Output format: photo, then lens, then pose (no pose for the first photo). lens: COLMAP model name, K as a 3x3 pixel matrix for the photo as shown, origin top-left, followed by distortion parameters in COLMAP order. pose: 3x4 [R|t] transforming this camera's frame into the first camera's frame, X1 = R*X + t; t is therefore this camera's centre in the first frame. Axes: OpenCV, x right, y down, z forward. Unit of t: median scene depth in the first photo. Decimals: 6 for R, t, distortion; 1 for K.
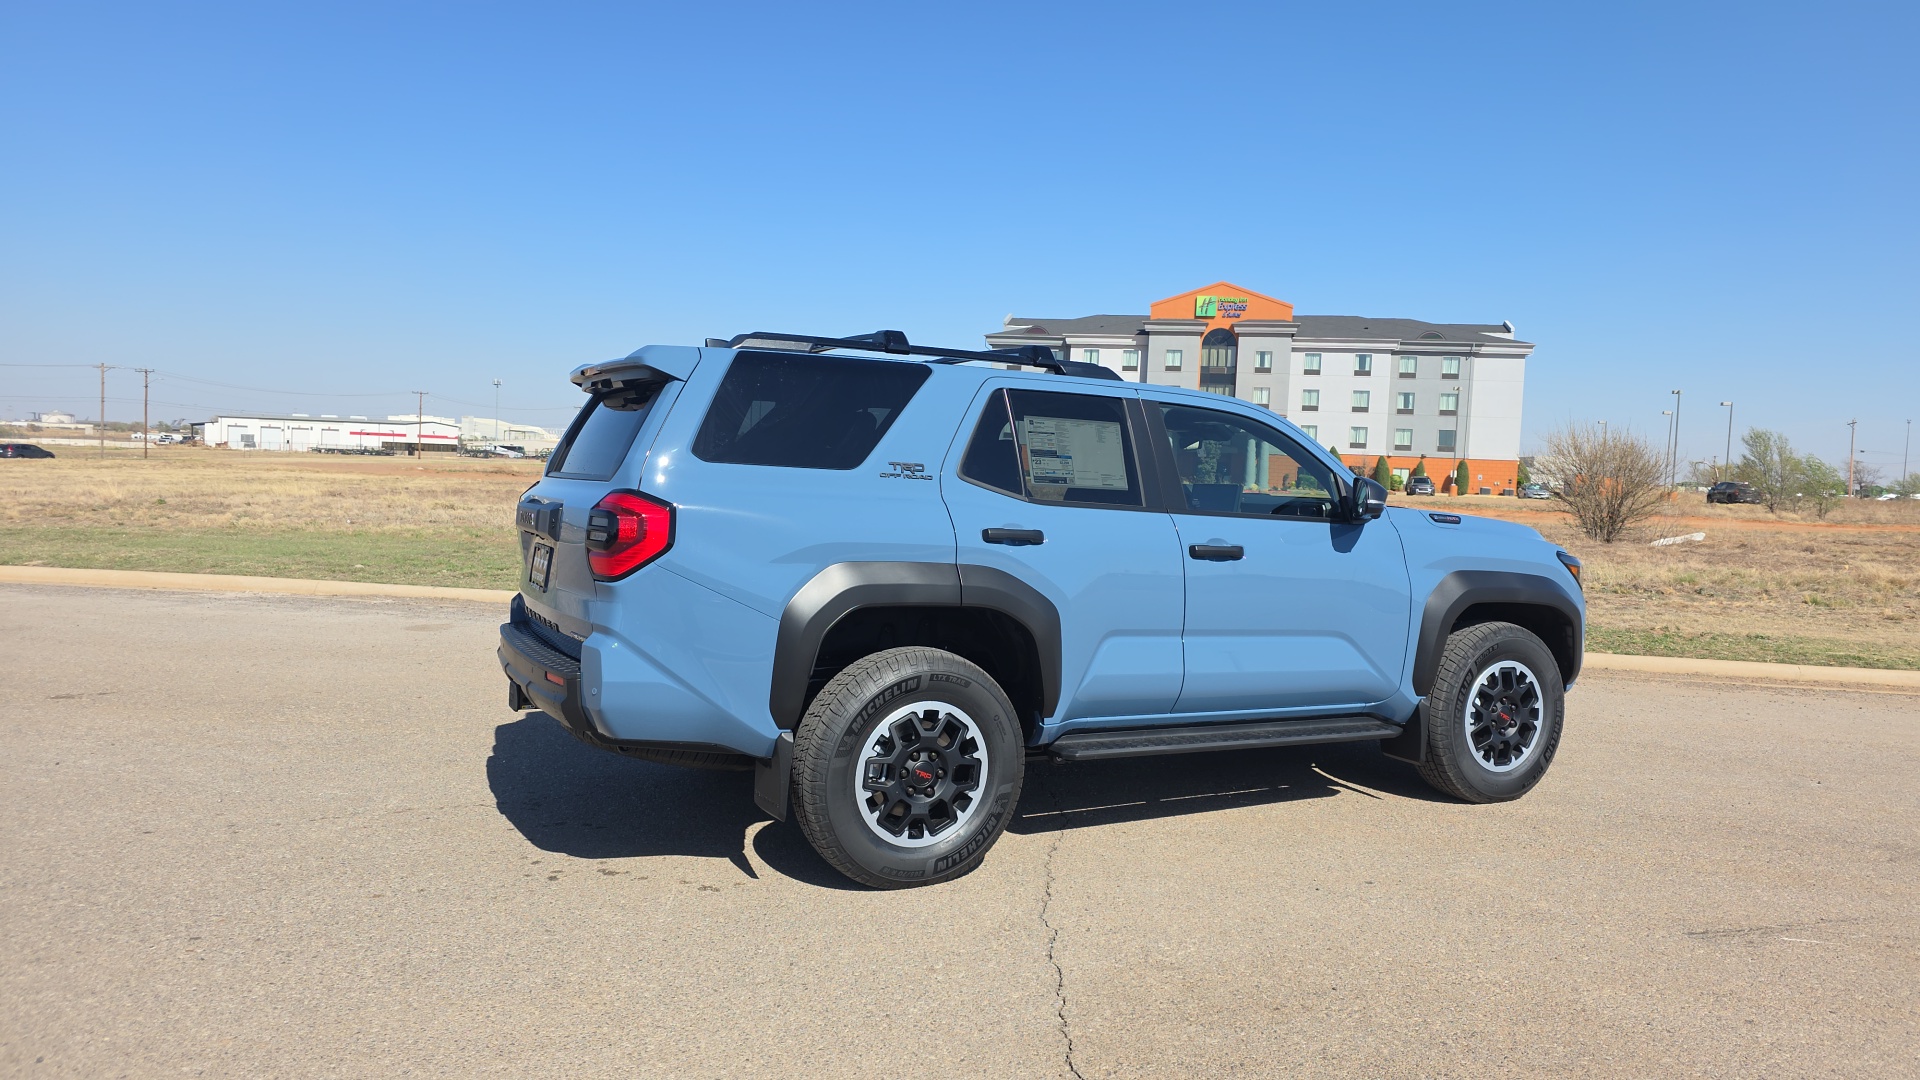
lens RADIAL K [[1321.7, 0, 1000.7], [0, 1321.7, 559.0], [0, 0, 1]] dist [0.021760, -0.001619]
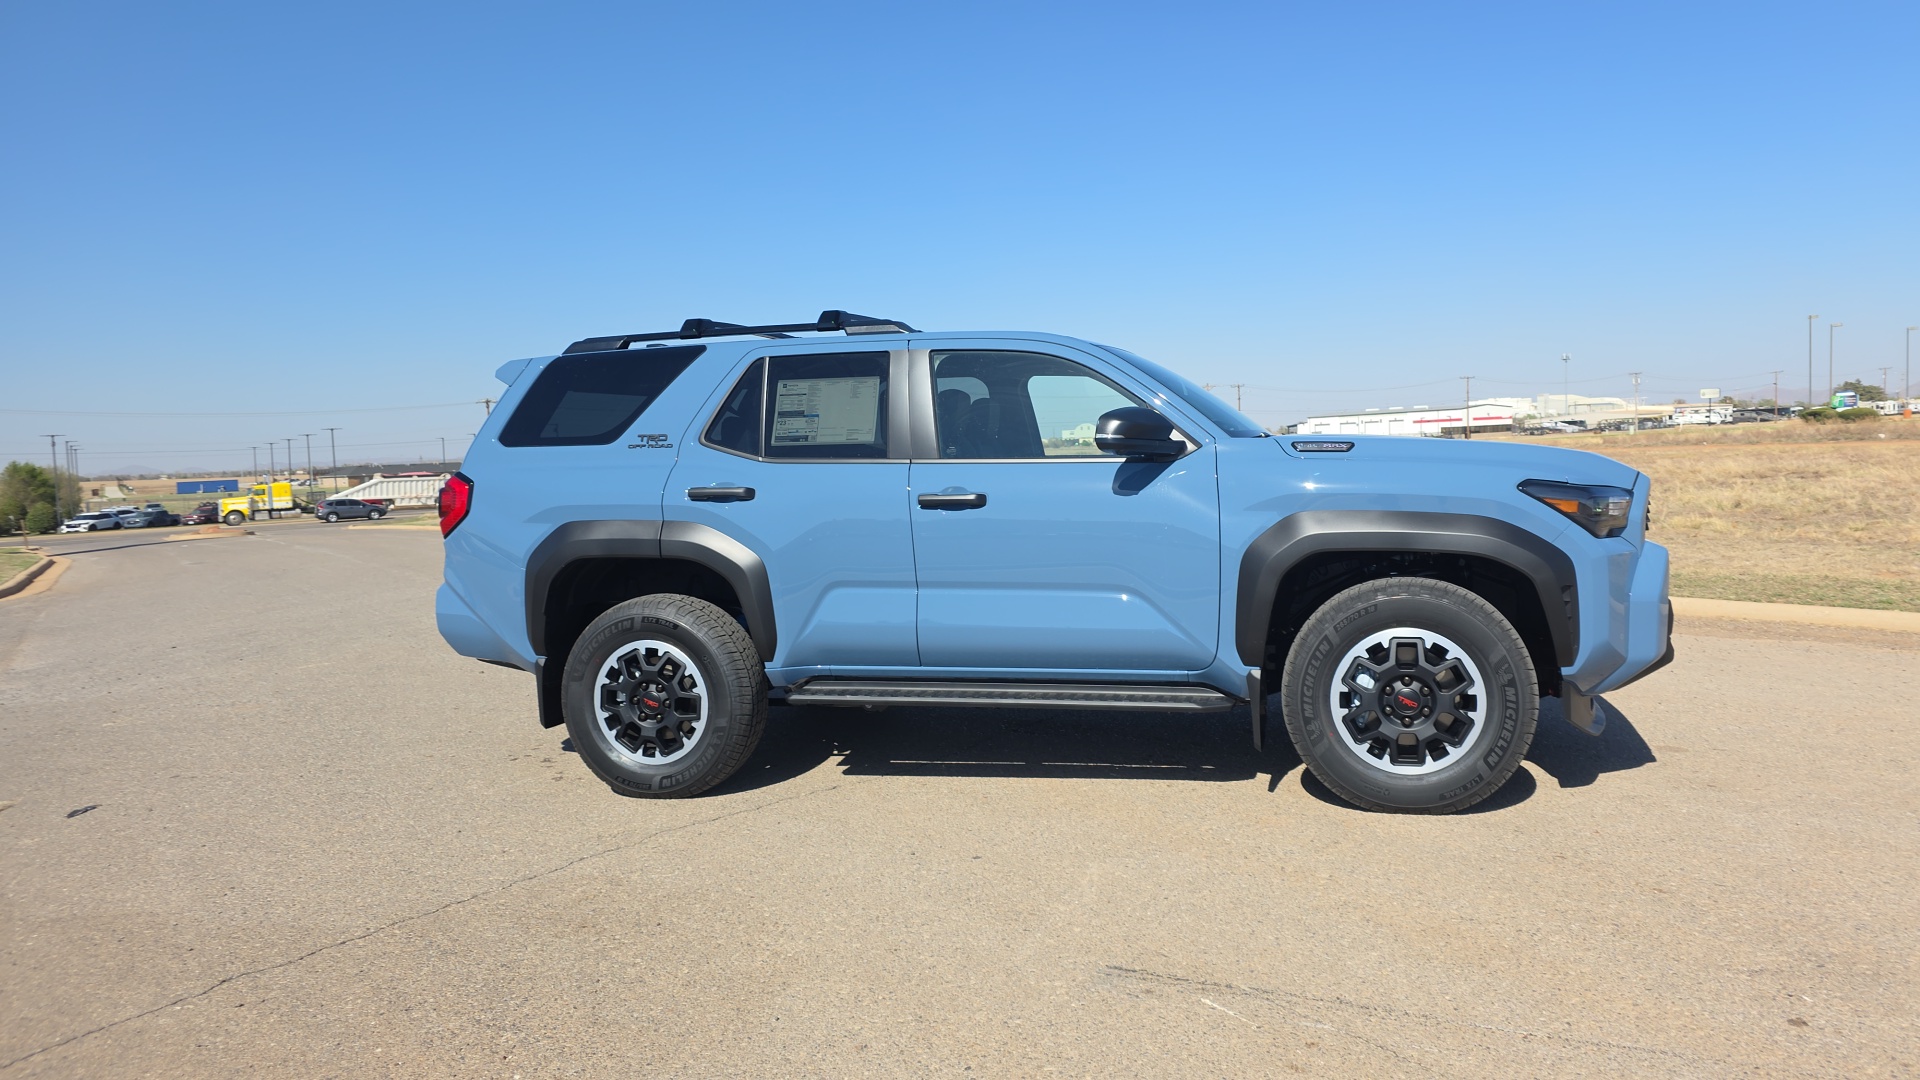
lens RADIAL K [[1321.7, 0, 1000.7], [0, 1321.7, 559.0], [0, 0, 1]] dist [0.021760, -0.001619]
pose [[0.709325, -0.009013, -0.704824, 0.904434], [0.022382, 0.999702, 0.009741, 0.029918], [0.704526, -0.022685, 0.709316, 0.364175]]
